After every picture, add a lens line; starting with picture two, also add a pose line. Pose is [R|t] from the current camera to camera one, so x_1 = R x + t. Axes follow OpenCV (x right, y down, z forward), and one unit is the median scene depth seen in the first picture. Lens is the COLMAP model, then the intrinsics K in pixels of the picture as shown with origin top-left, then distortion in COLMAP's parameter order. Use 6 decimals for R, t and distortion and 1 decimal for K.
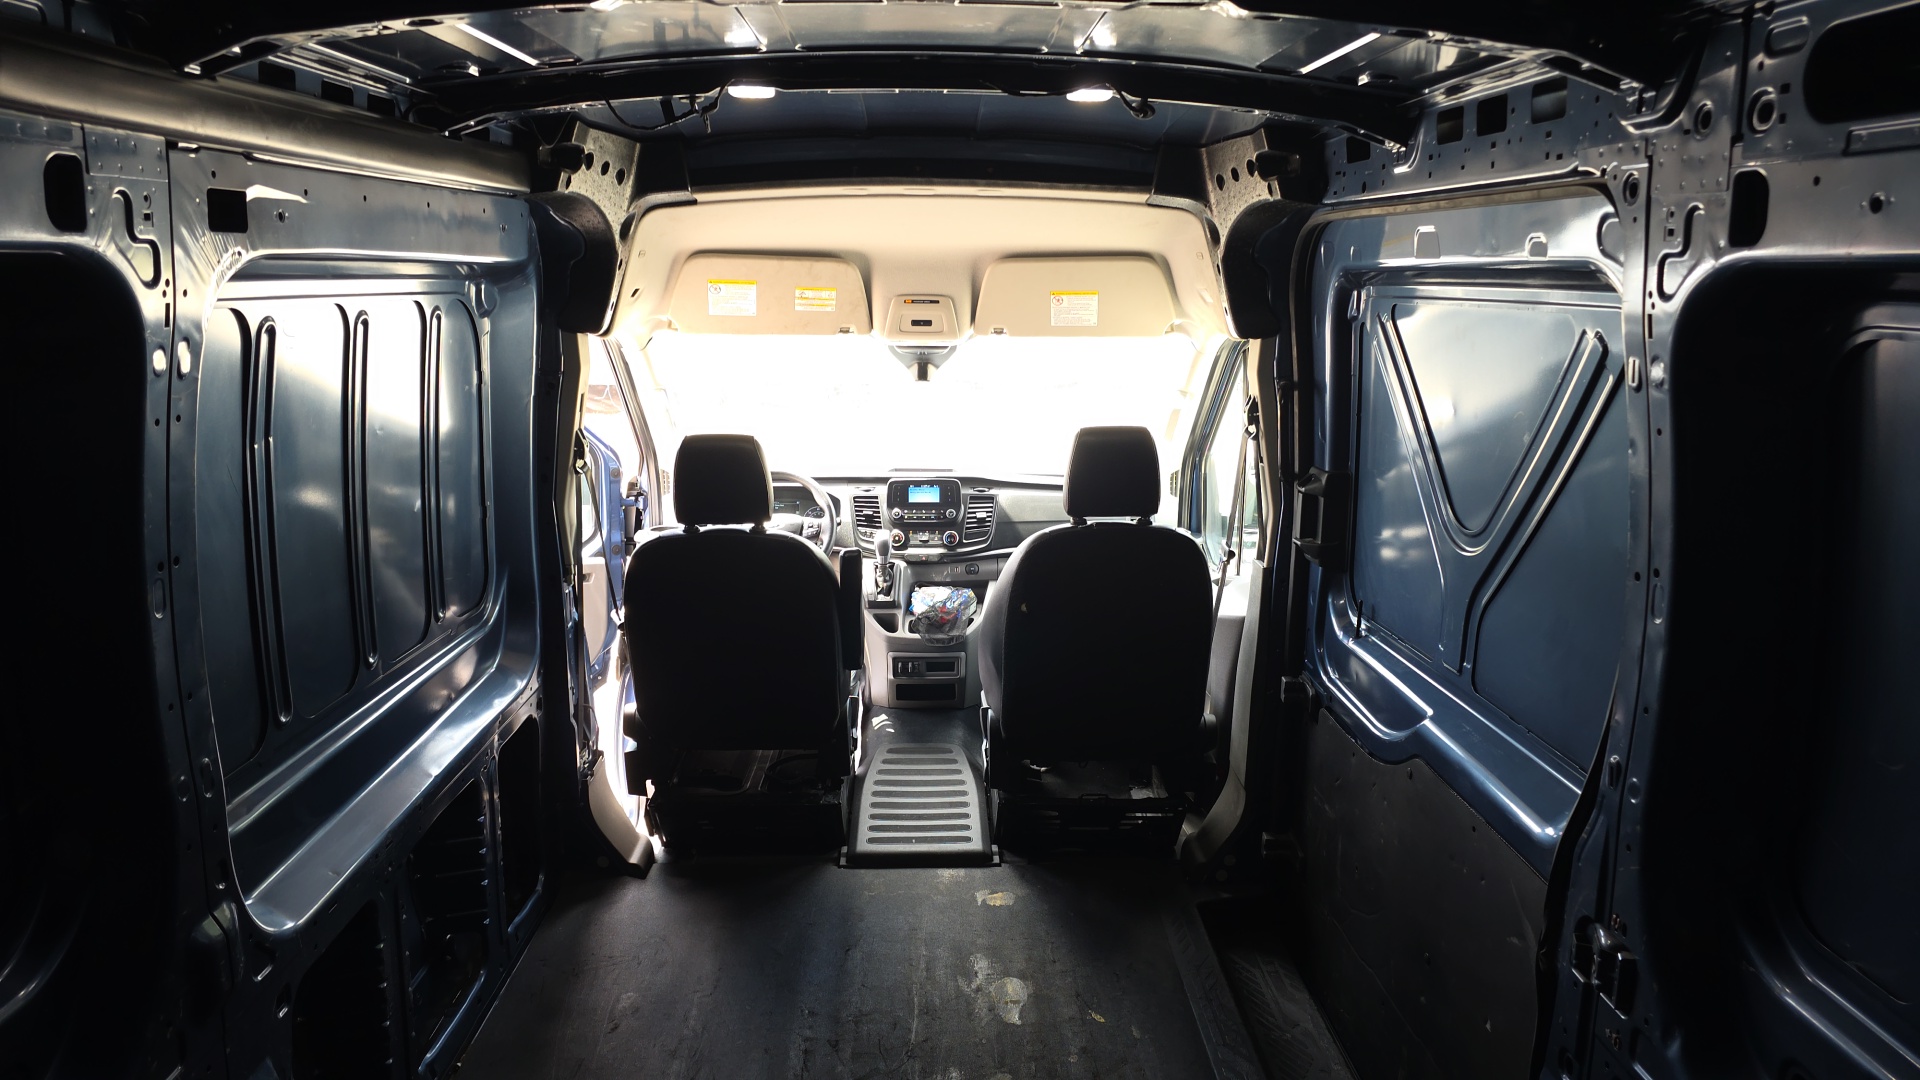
lens RADIAL K [[1279.4, 0, 970.6], [0, 1279.4, 520.9], [0, 0, 1]] dist [0.017432, -0.031935]
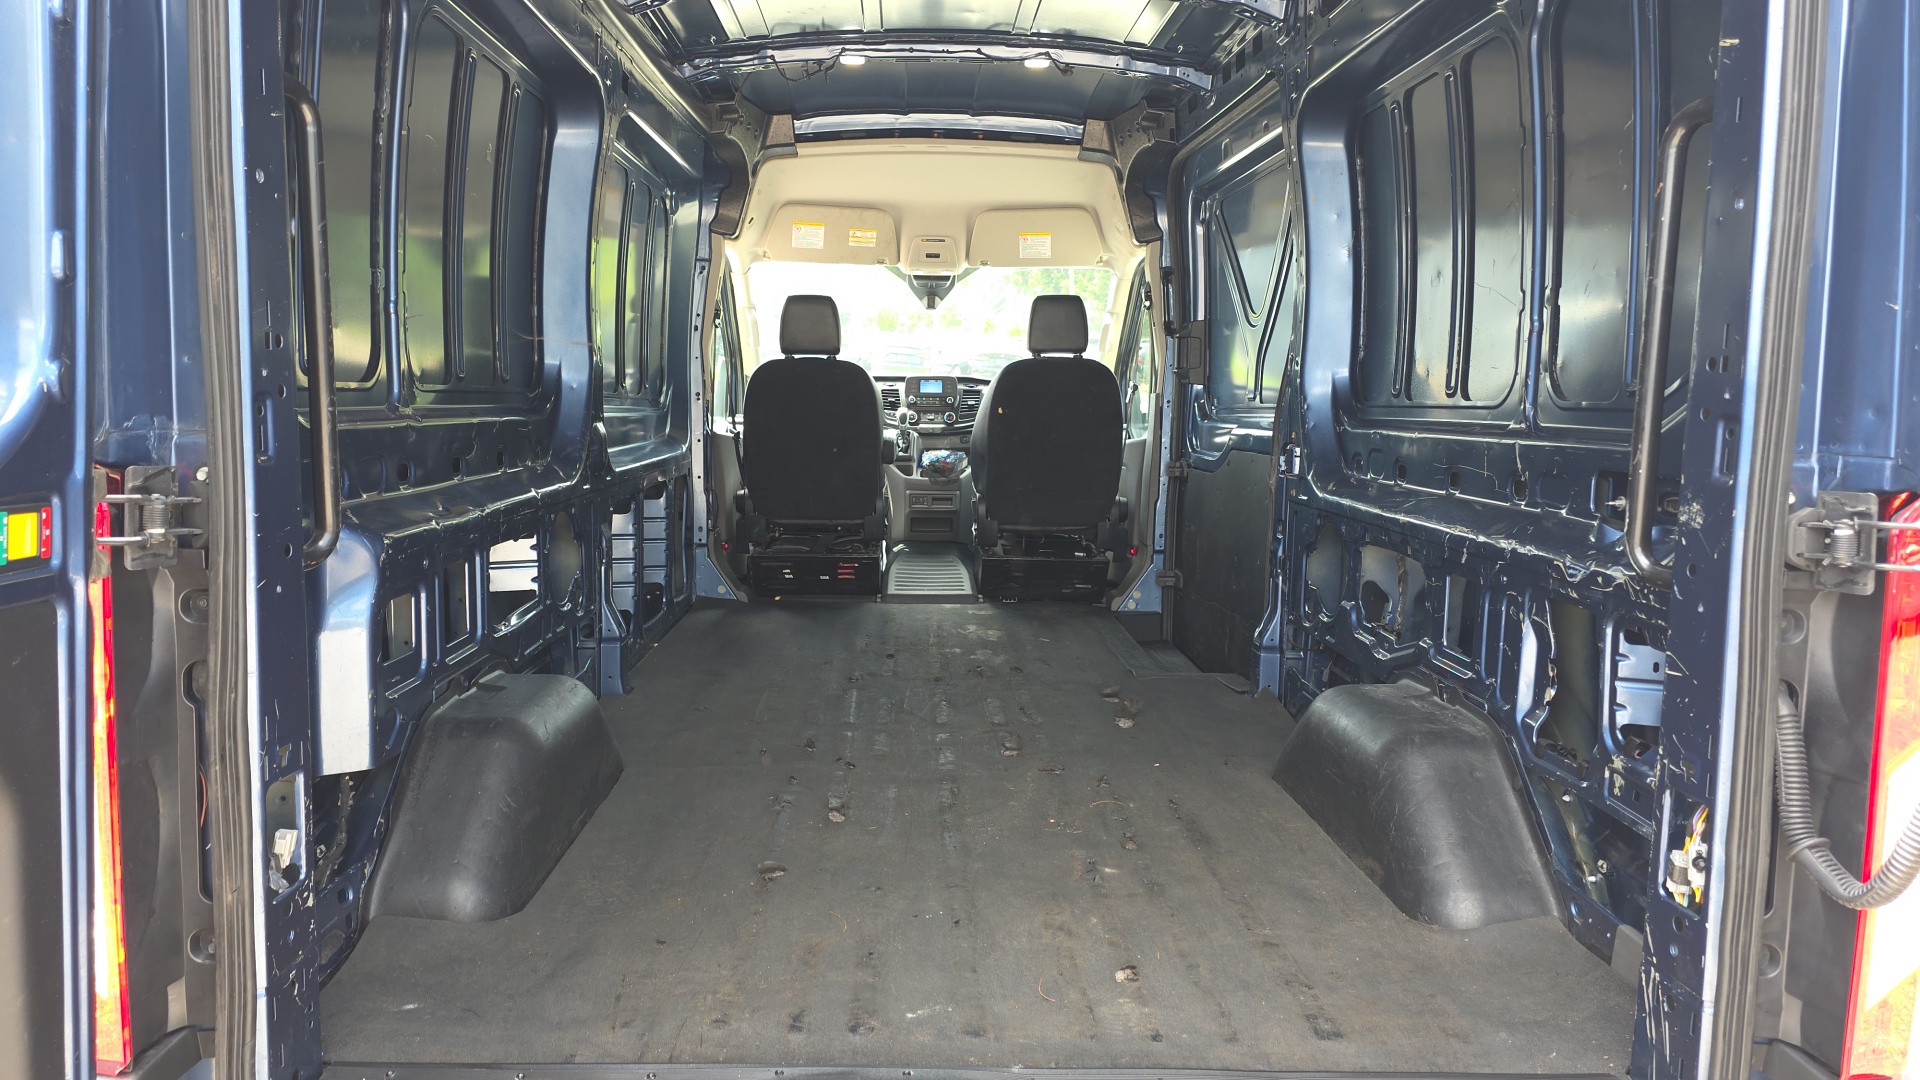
lens RADIAL K [[1279.4, 0, 948.3], [0, 1279.4, 551.0], [0, 0, 1]] dist [0.017432, -0.031935]
pose [[0.999956, 0.008979, 0.002681, -0.019754], [-0.008734, 0.996718, -0.080481, 0.285695], [-0.003394, 0.080454, 0.996753, -0.426541]]
